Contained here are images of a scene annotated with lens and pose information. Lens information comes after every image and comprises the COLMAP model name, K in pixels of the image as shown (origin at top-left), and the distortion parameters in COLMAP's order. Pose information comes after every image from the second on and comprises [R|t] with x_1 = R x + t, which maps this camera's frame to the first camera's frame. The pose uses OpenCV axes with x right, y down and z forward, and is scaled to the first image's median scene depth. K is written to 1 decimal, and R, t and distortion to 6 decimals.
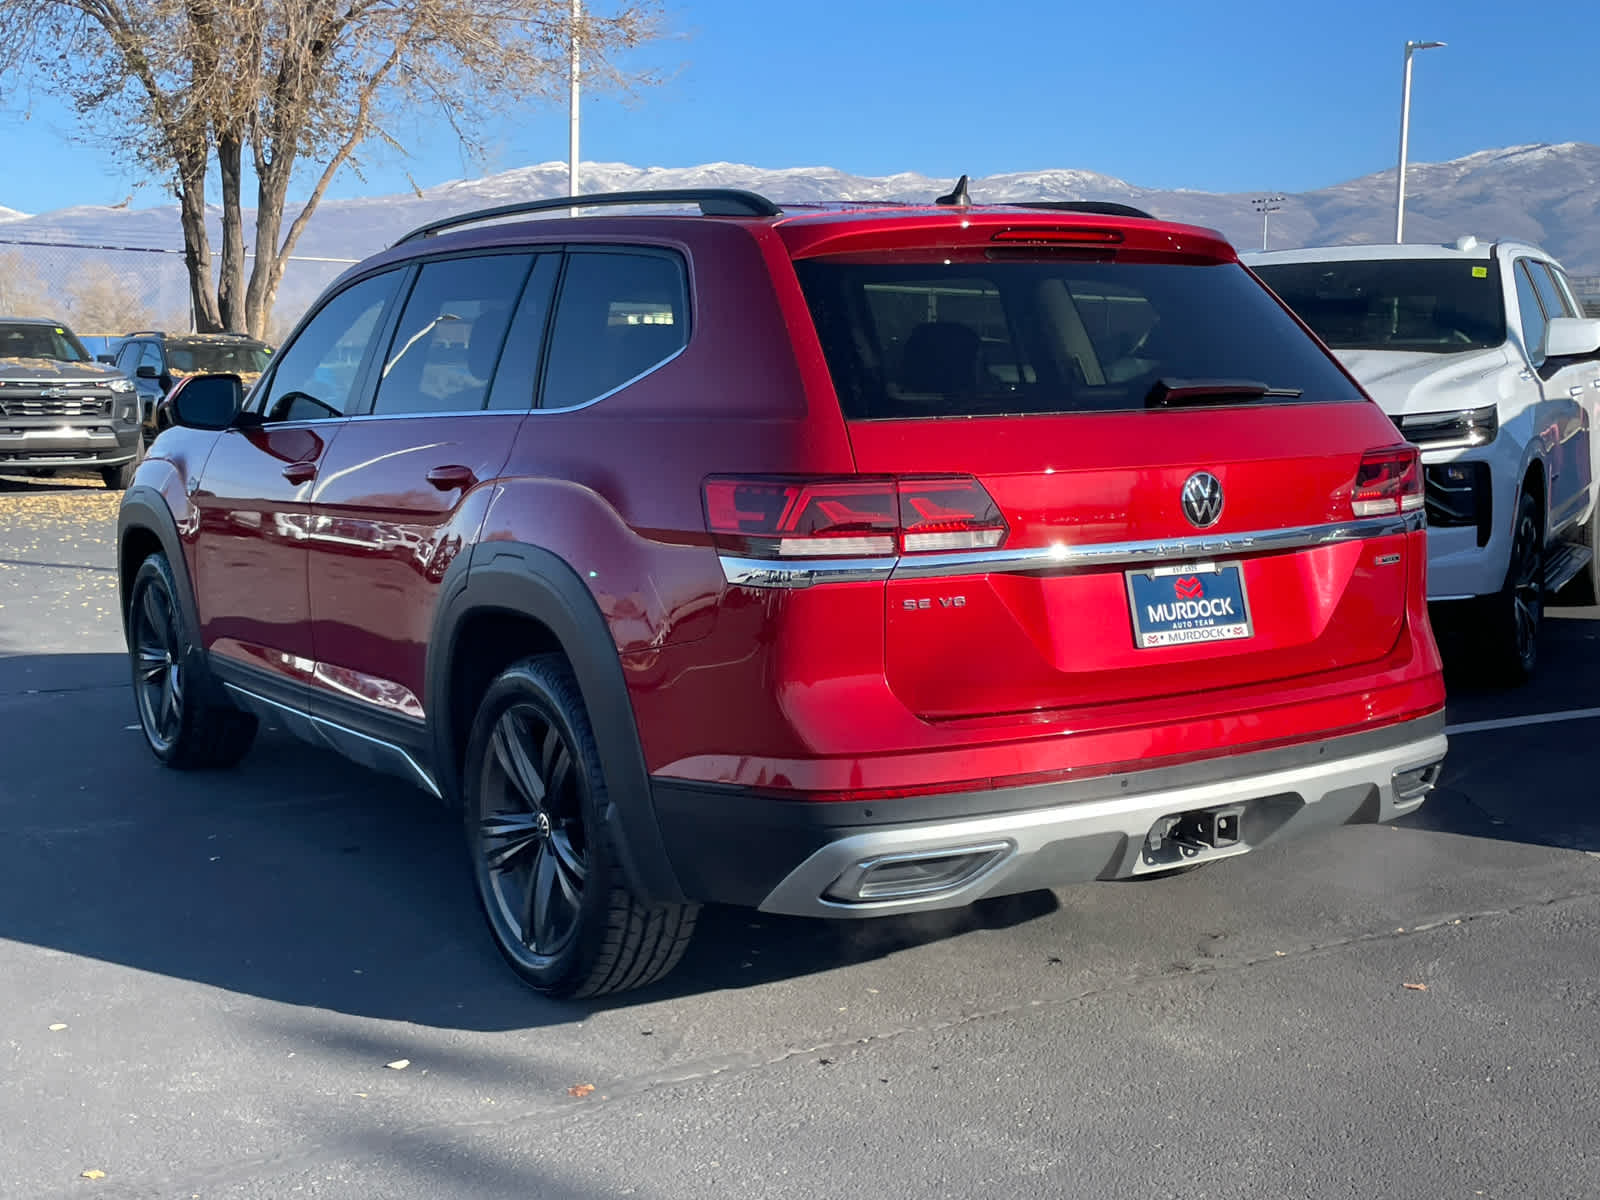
lens RADIAL K [[1960.1, 0, 796.5], [0, 1960.1, 576.1], [0, 0, 1]] dist [0.157065, -0.354745]
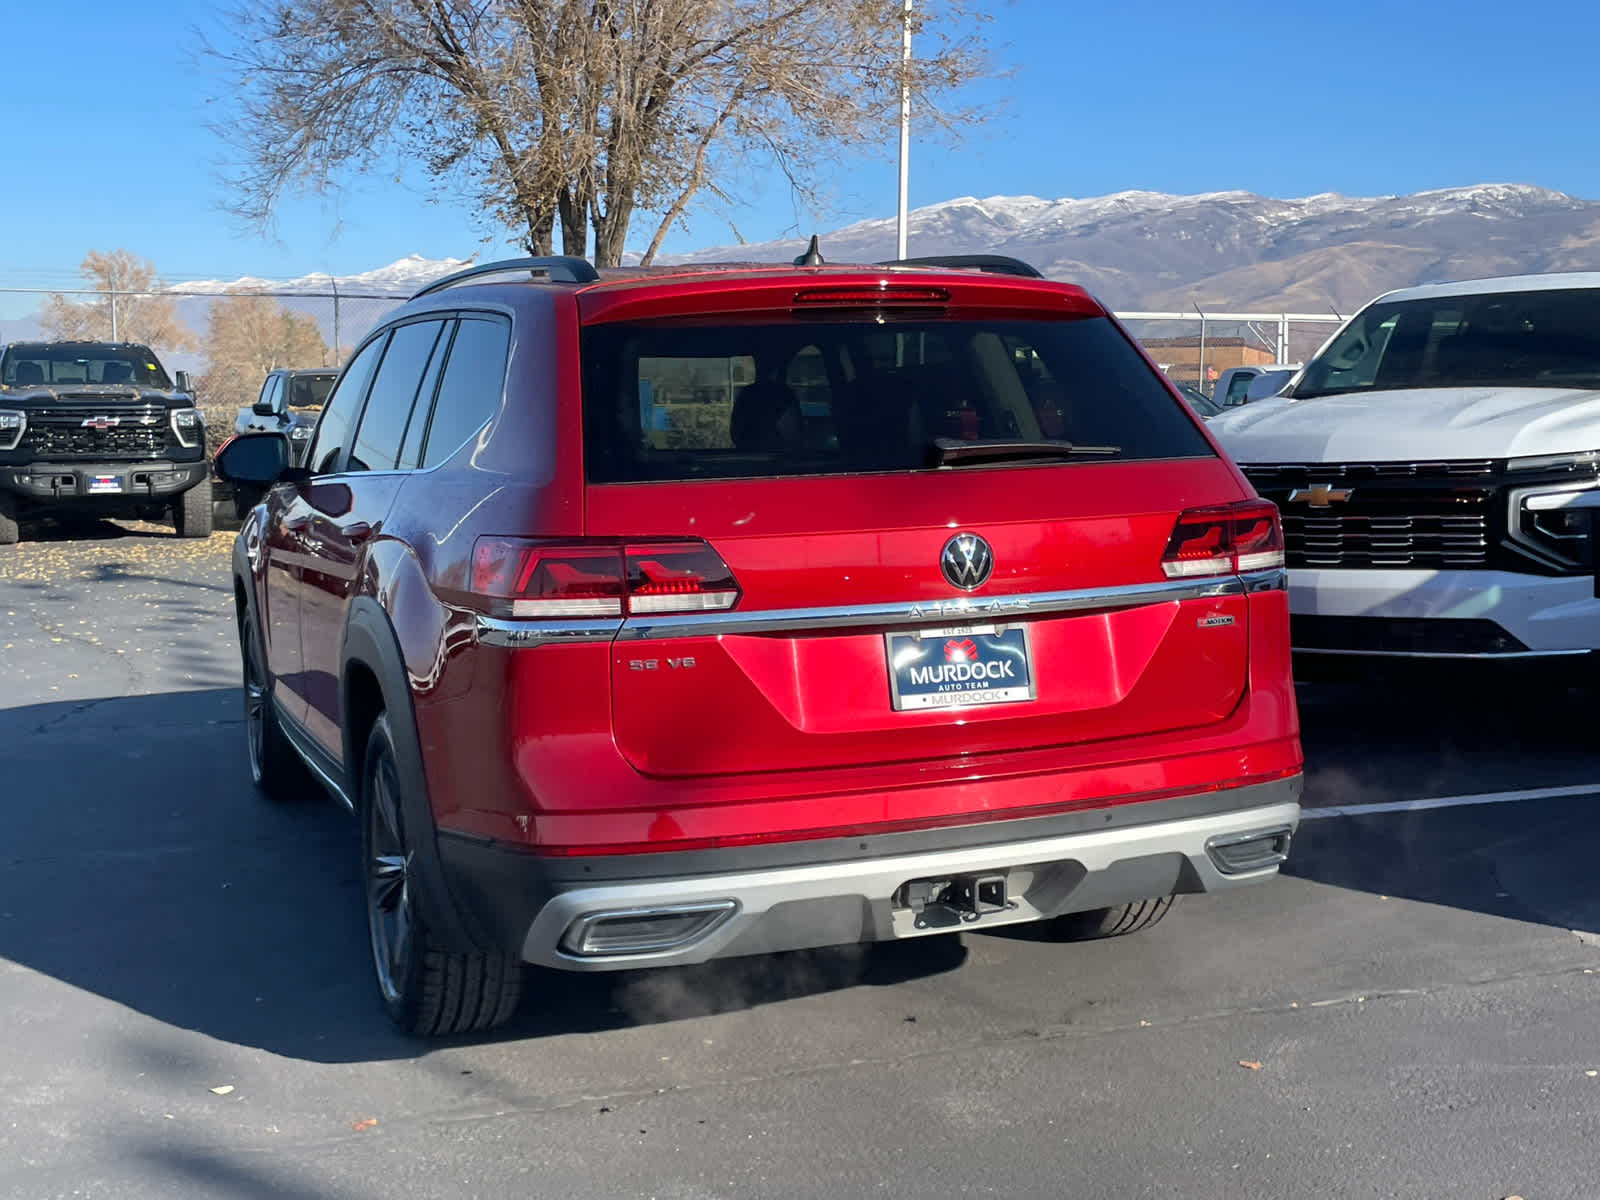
lens RADIAL K [[1947.5, 0, 800.0], [0, 1947.5, 600.0], [0, 0, 1]] dist [0.154305, -0.346623]
pose [[0.979784, 0.007310, -0.199924, 0.313106], [-0.008027, 0.999964, -0.002777, -0.015662], [0.199896, 0.004326, 0.979808, 0.022427]]
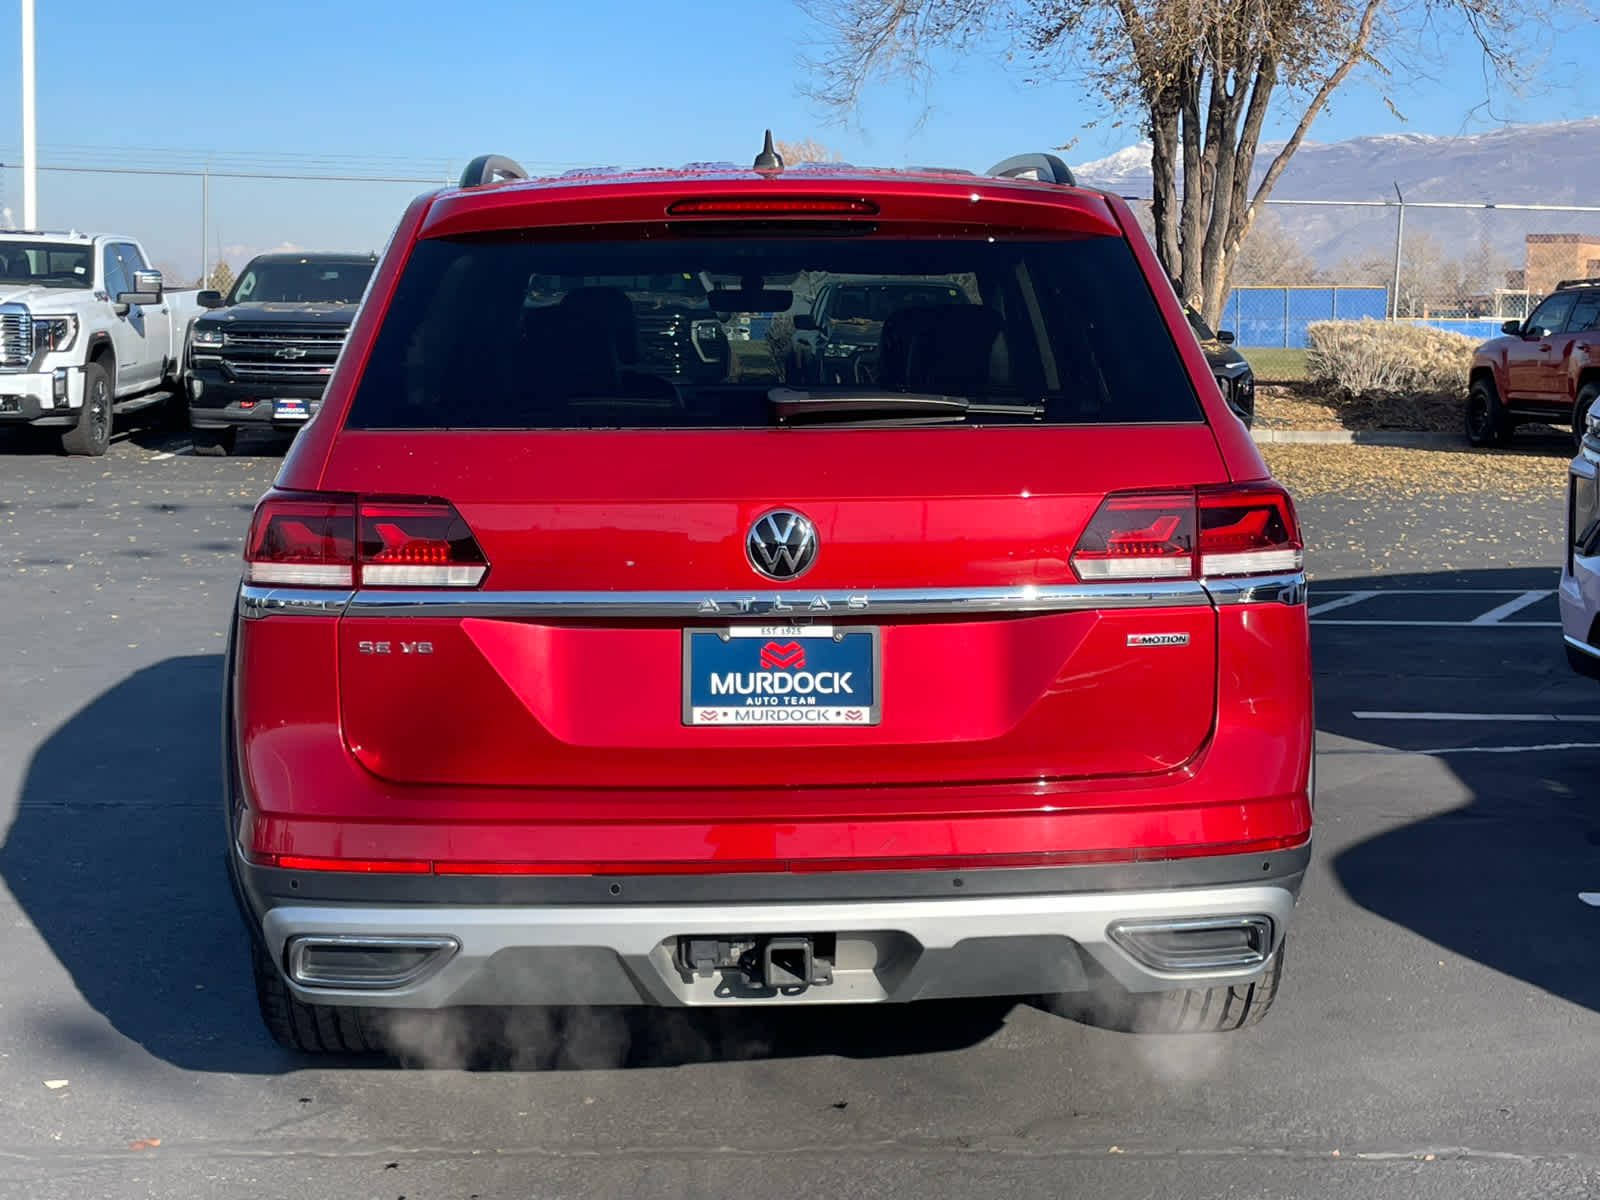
lens RADIAL K [[2269.0, 0, 822.9], [0, 2269.0, 597.1], [0, 0, 1]] dist [0.192246, -0.588015]
pose [[0.865832, 0.070190, -0.495387, 0.656812], [-0.063190, 0.997523, 0.030893, -0.045969], [0.496329, 0.004555, 0.868123, 0.216028]]
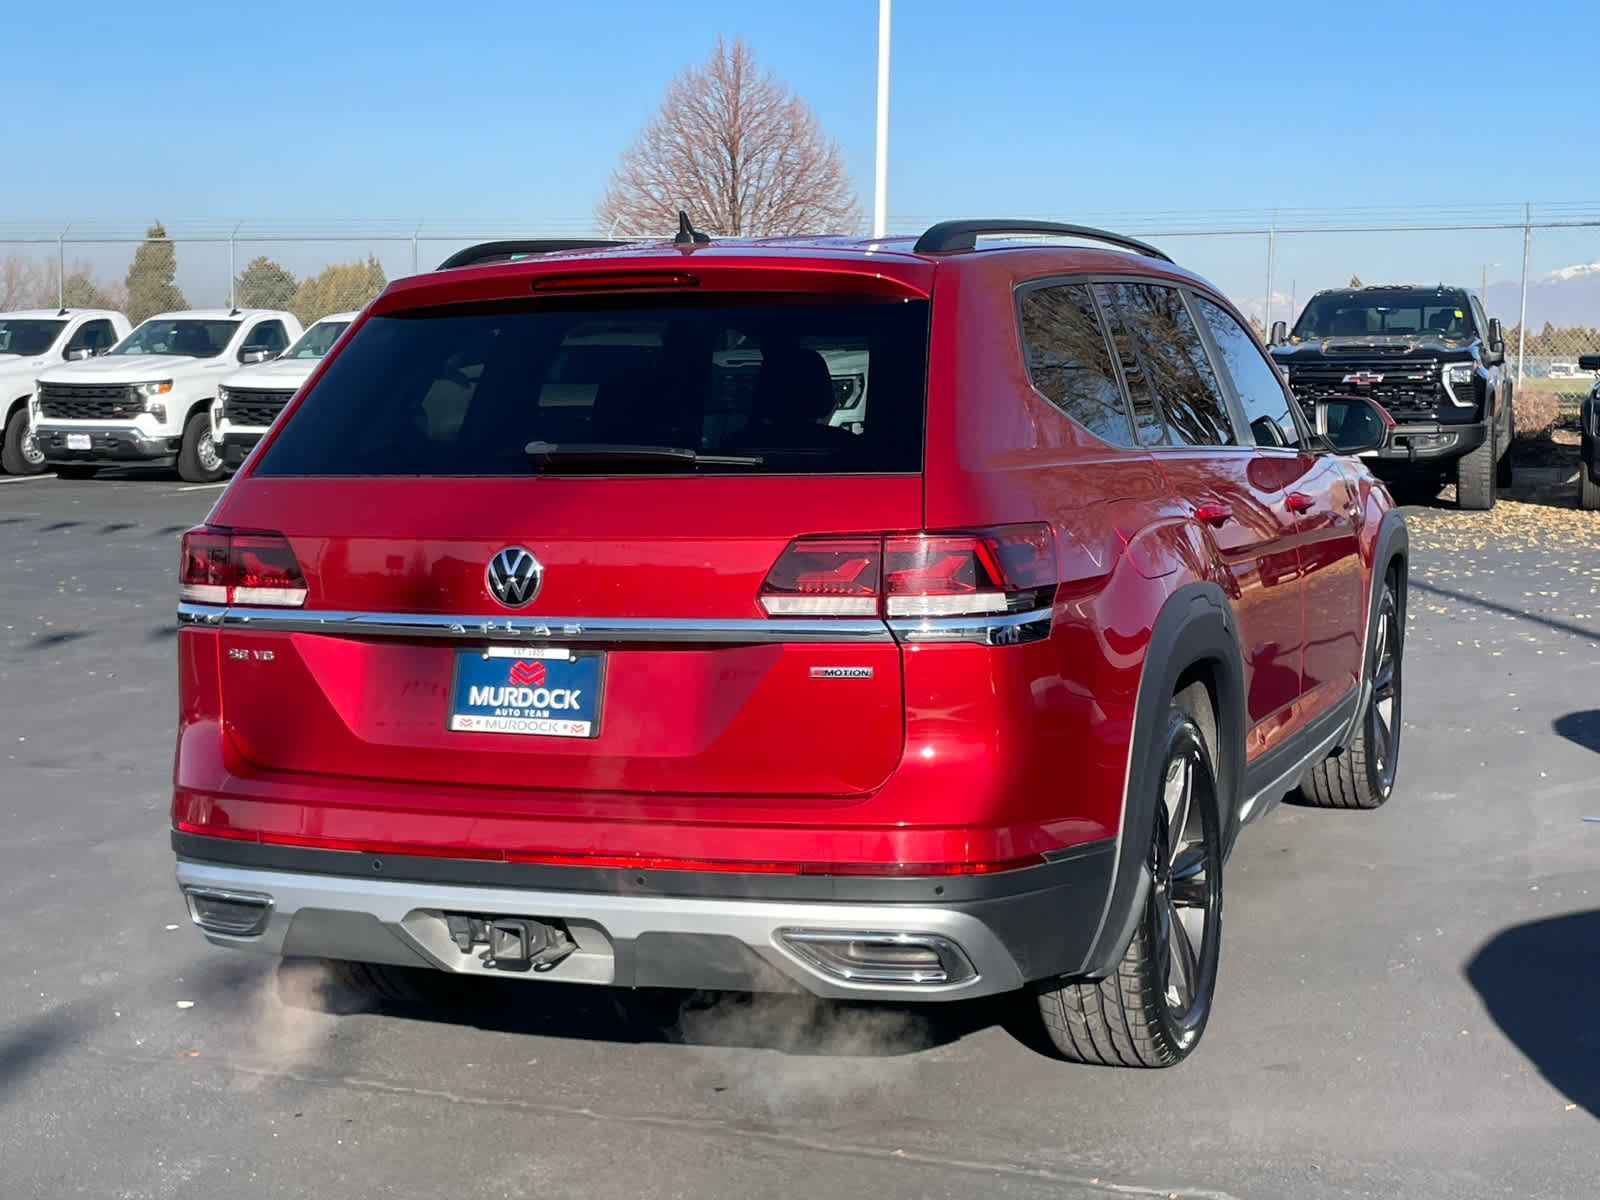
lens RADIAL K [[2269.0, 0, 822.9], [0, 2269.0, 597.1], [0, 0, 1]] dist [0.192246, -0.588015]
pose [[0.589687, 0.079013, -0.803758, 1.111276], [-0.078320, 0.996107, 0.040461, -0.081534], [0.803826, 0.039091, 0.593579, 0.481028]]
